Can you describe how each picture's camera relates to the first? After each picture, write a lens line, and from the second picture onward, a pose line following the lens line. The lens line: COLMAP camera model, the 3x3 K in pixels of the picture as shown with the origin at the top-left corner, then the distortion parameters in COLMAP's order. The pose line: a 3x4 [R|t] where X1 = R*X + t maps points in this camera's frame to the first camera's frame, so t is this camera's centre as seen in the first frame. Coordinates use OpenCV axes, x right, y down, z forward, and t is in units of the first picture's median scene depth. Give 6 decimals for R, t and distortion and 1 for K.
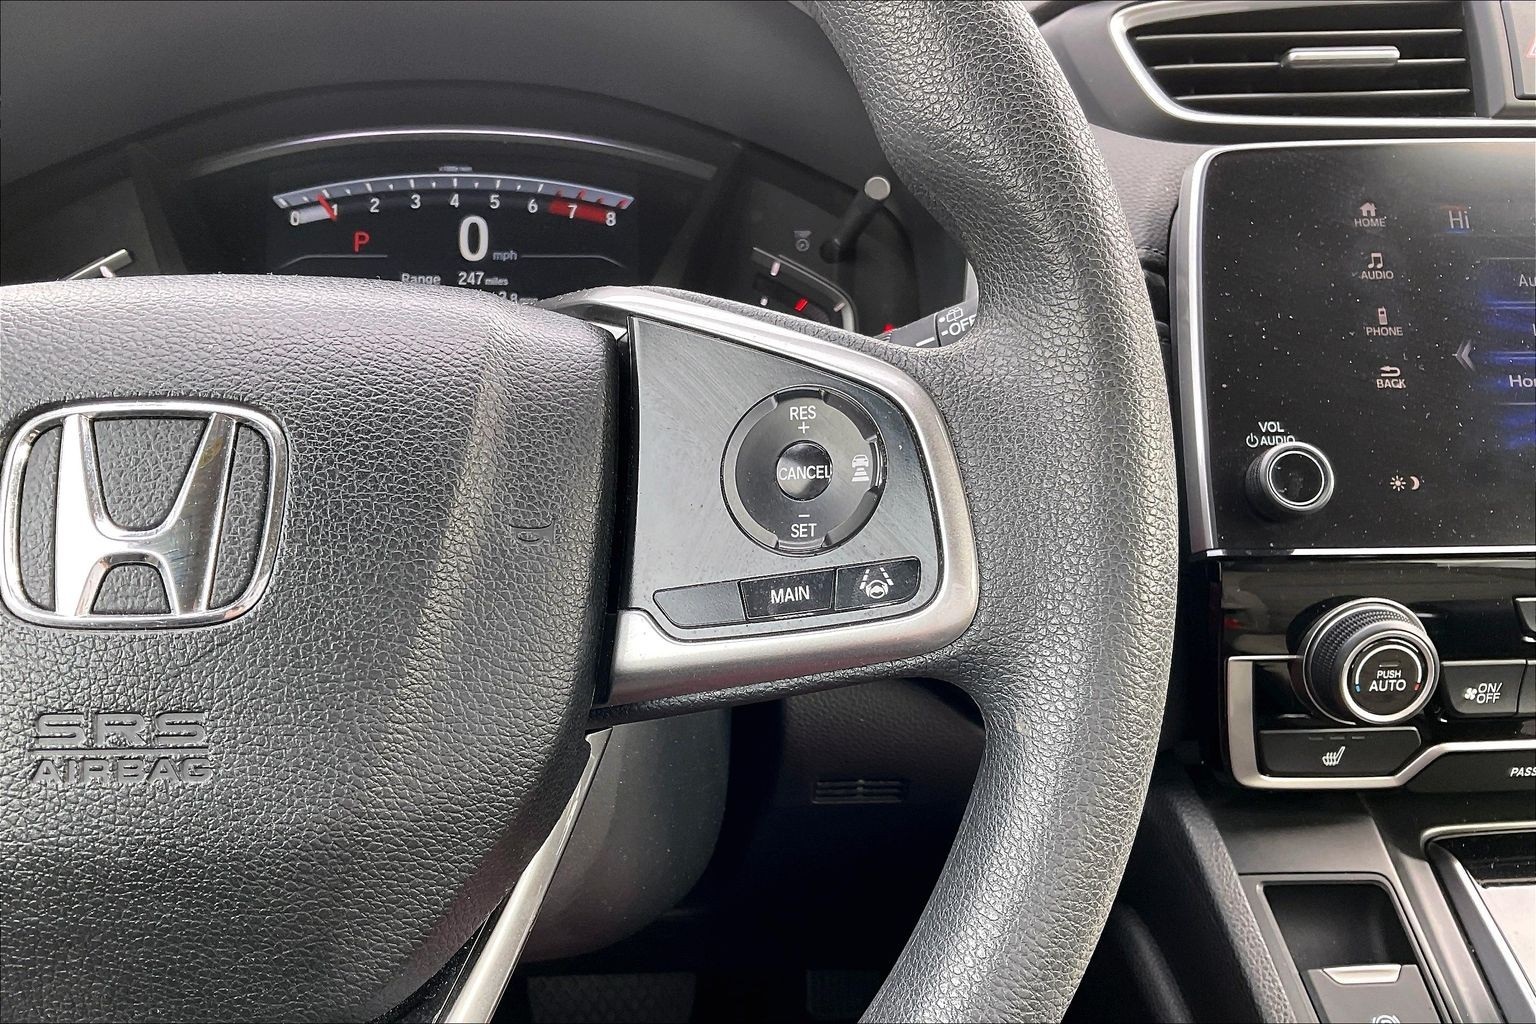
lens RADIAL K [[1296.8, 0, 768.0], [0, 1296.8, 512.0], [0, 0, 1]] dist [0.096700, -0.189898]
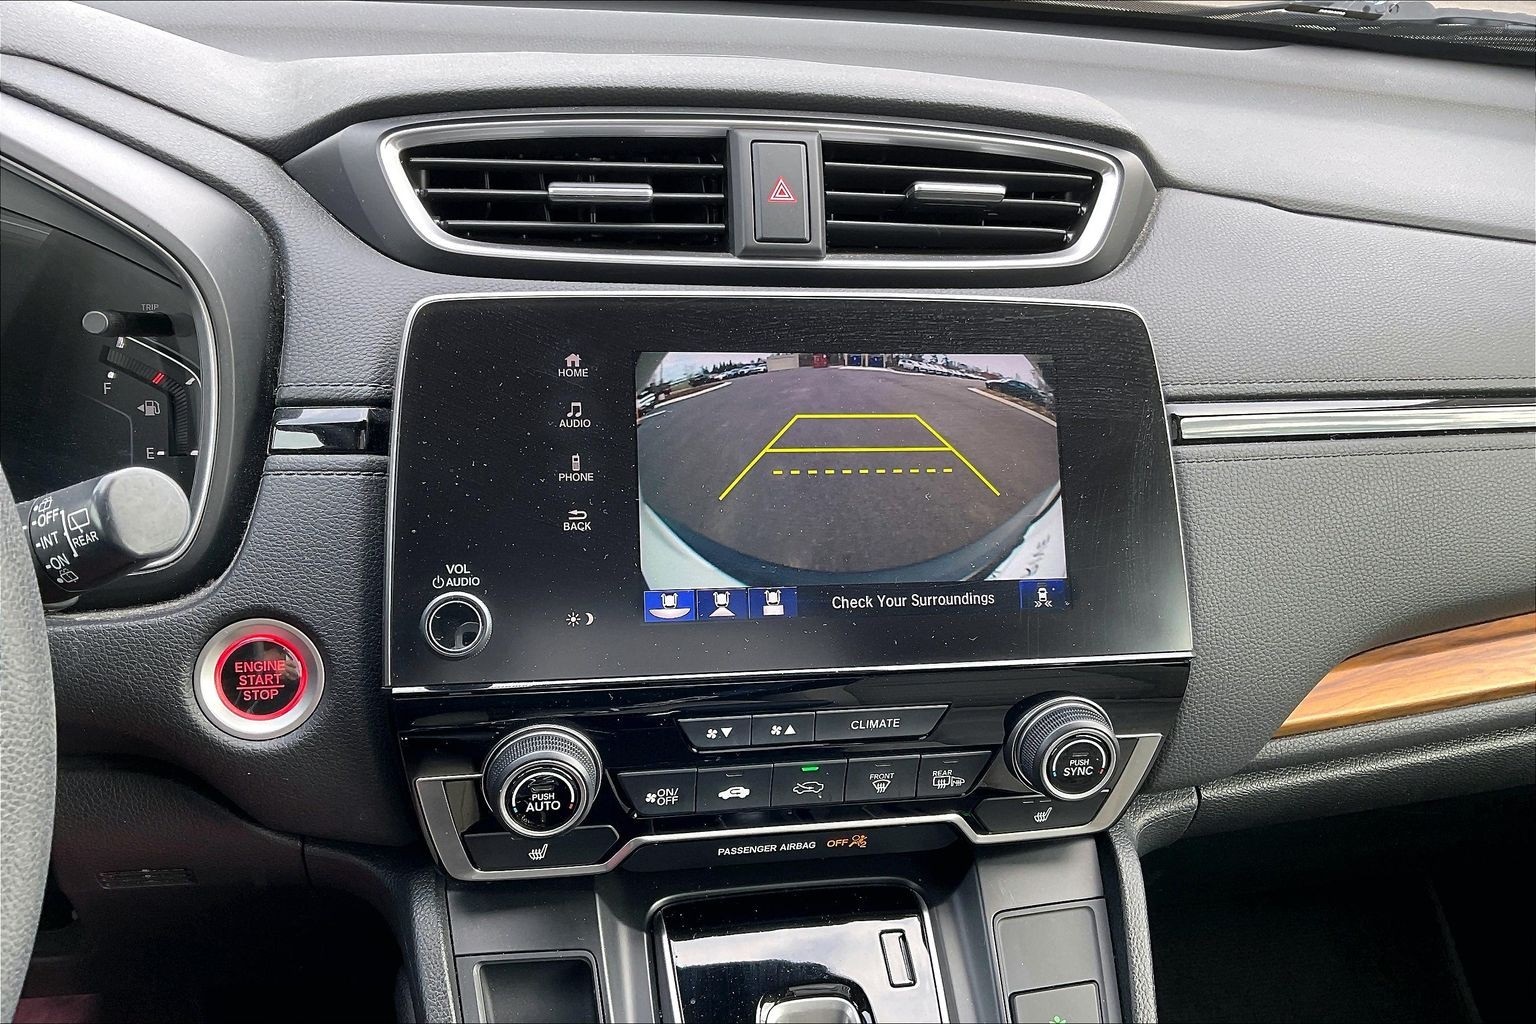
lens RADIAL K [[1280.4, 0, 768.0], [0, 1280.4, 512.0], [0, 0, 1]] dist [0.139927, -0.291543]
pose [[0.989894, 0.002157, 0.141796, 0.467464], [-0.015297, 0.995674, 0.091647, -0.205902], [-0.140985, -0.092890, 0.985644, -0.085706]]
